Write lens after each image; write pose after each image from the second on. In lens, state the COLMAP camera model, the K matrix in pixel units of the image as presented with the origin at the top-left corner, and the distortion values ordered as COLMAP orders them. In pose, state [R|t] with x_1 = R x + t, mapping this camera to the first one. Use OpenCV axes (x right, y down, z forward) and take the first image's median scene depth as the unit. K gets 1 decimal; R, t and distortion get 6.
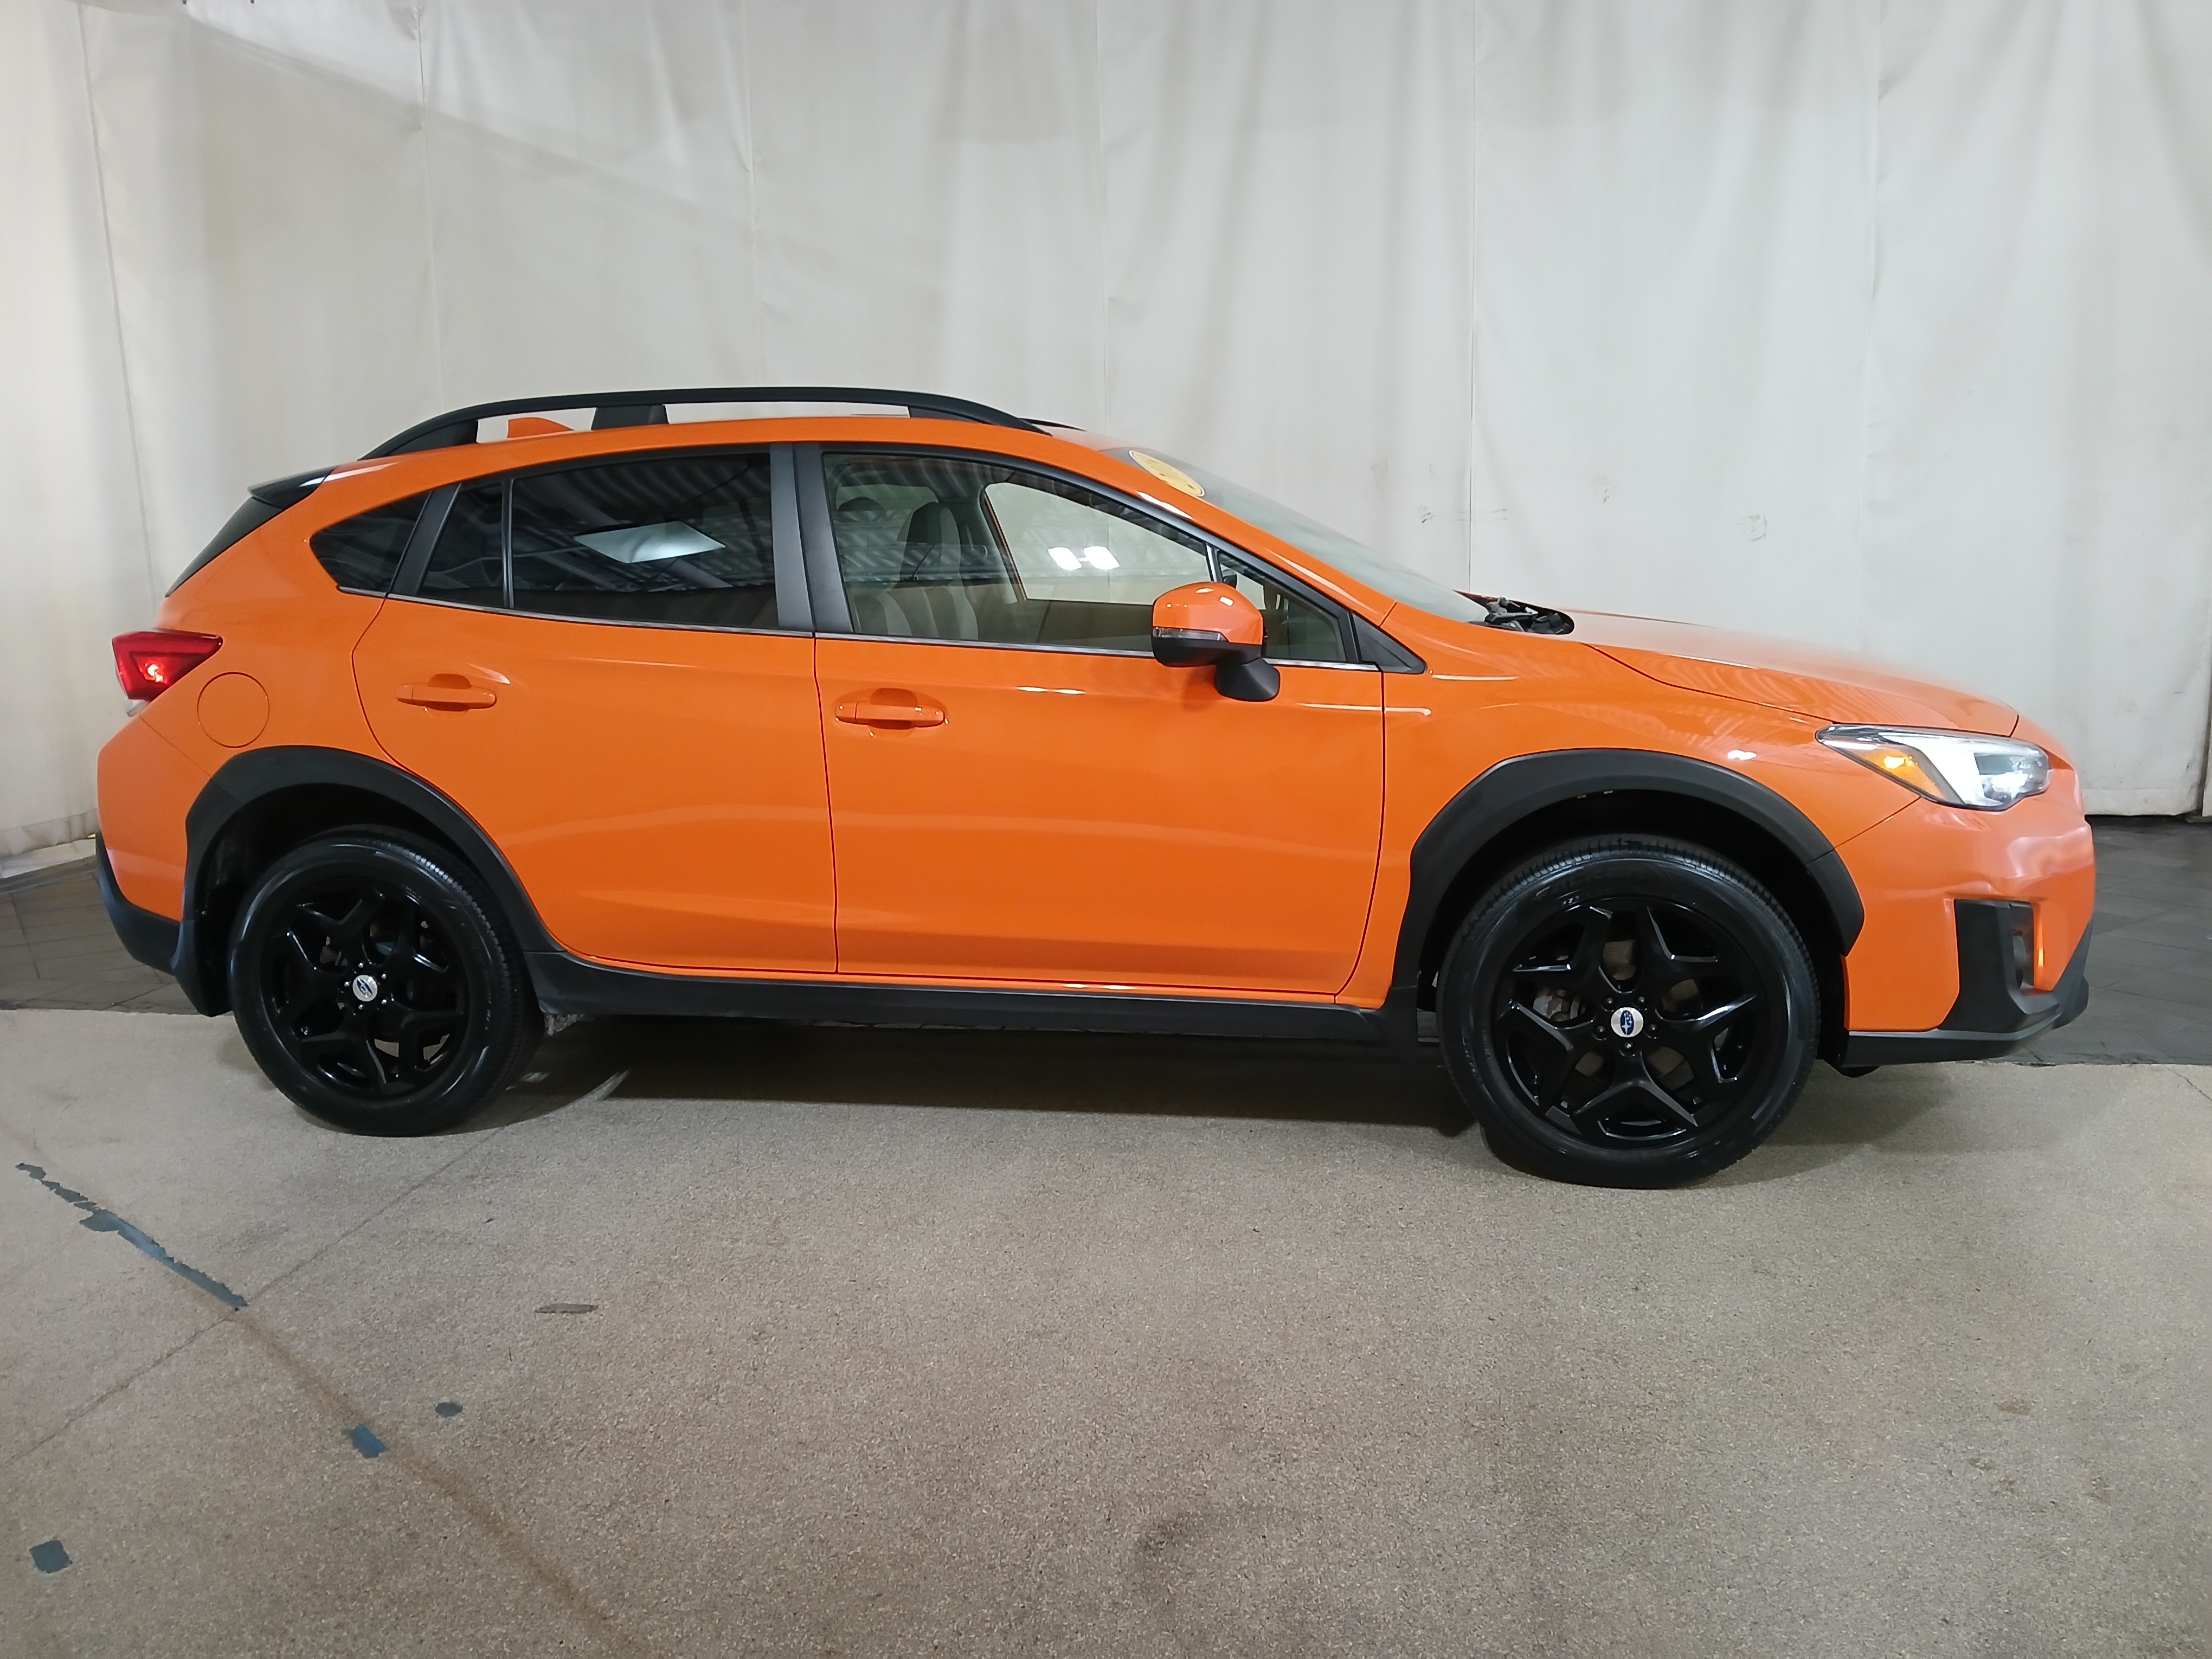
lens RADIAL K [[1661.0, 0, 1106.0], [0, 1661.0, 829.5], [0, 0, 1]] dist [0.025744, -0.037006]
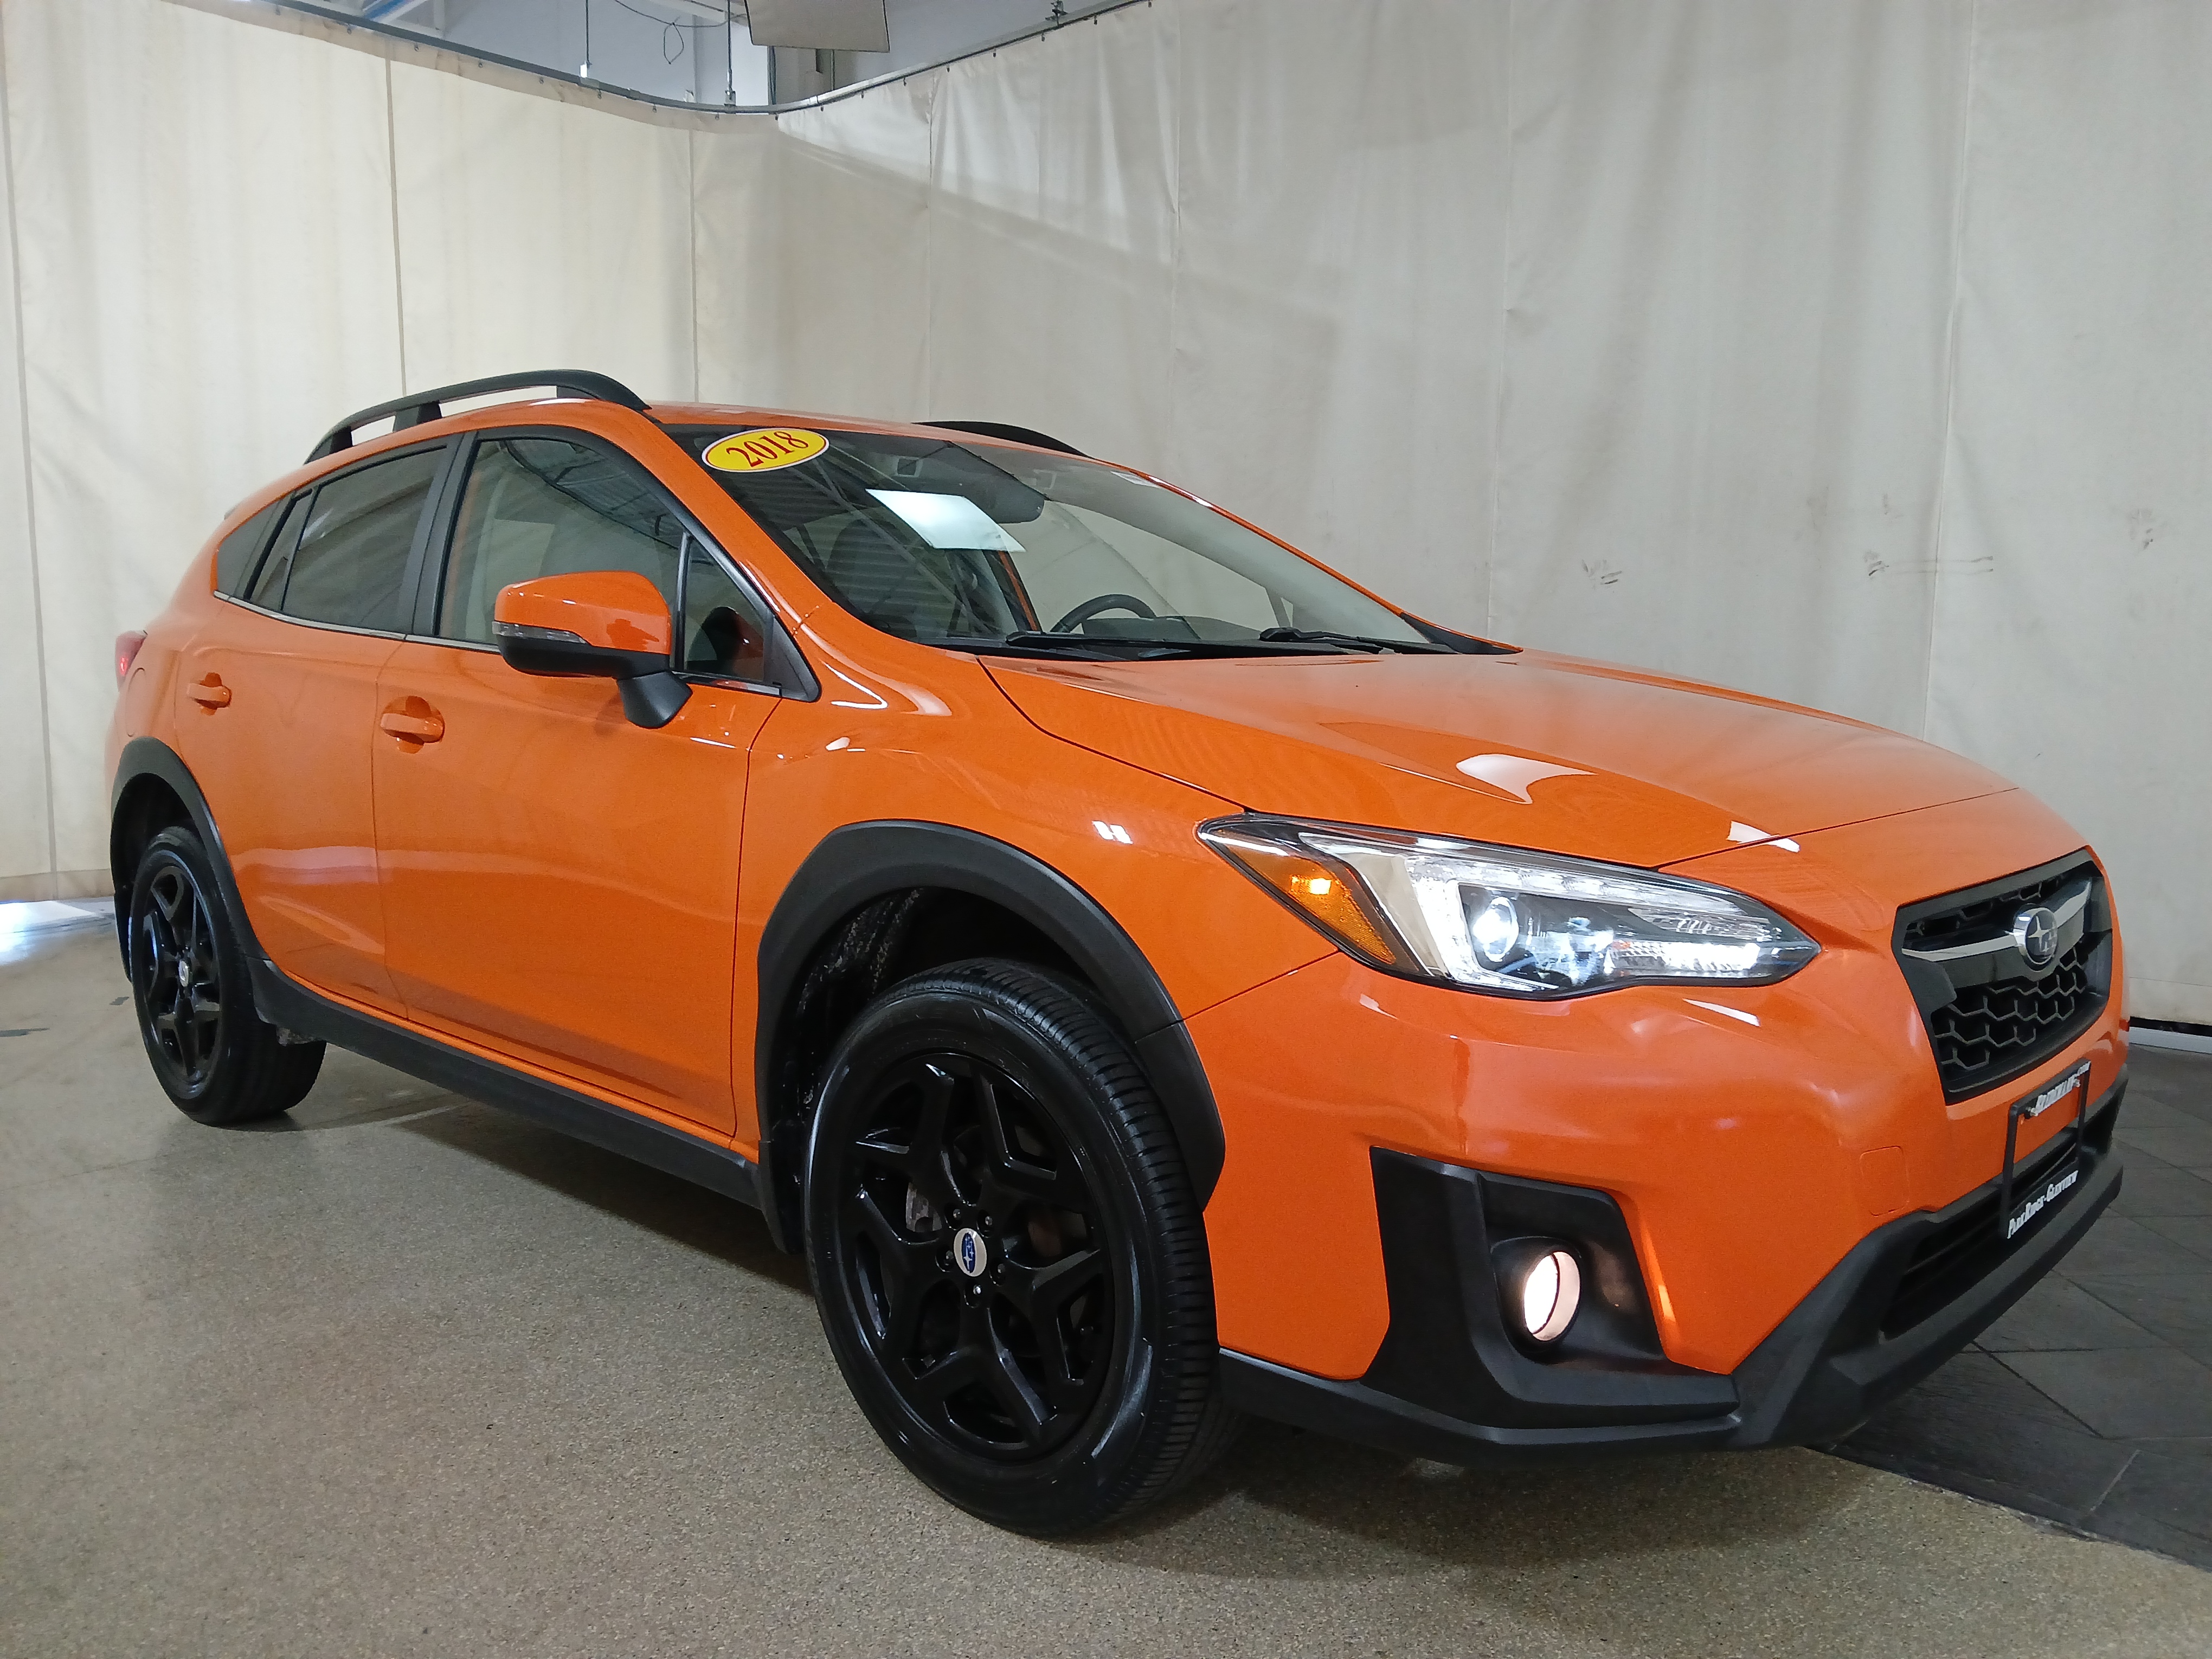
lens RADIAL K [[1675.1, 0, 1106.0], [0, 1675.1, 829.5], [0, 0, 1]] dist [0.054295, -0.090386]
pose [[0.848843, 0.083383, -0.522027, 0.309933], [-0.114523, 0.993037, -0.027603, -0.015611], [0.516091, 0.083215, 0.852482, 0.209137]]
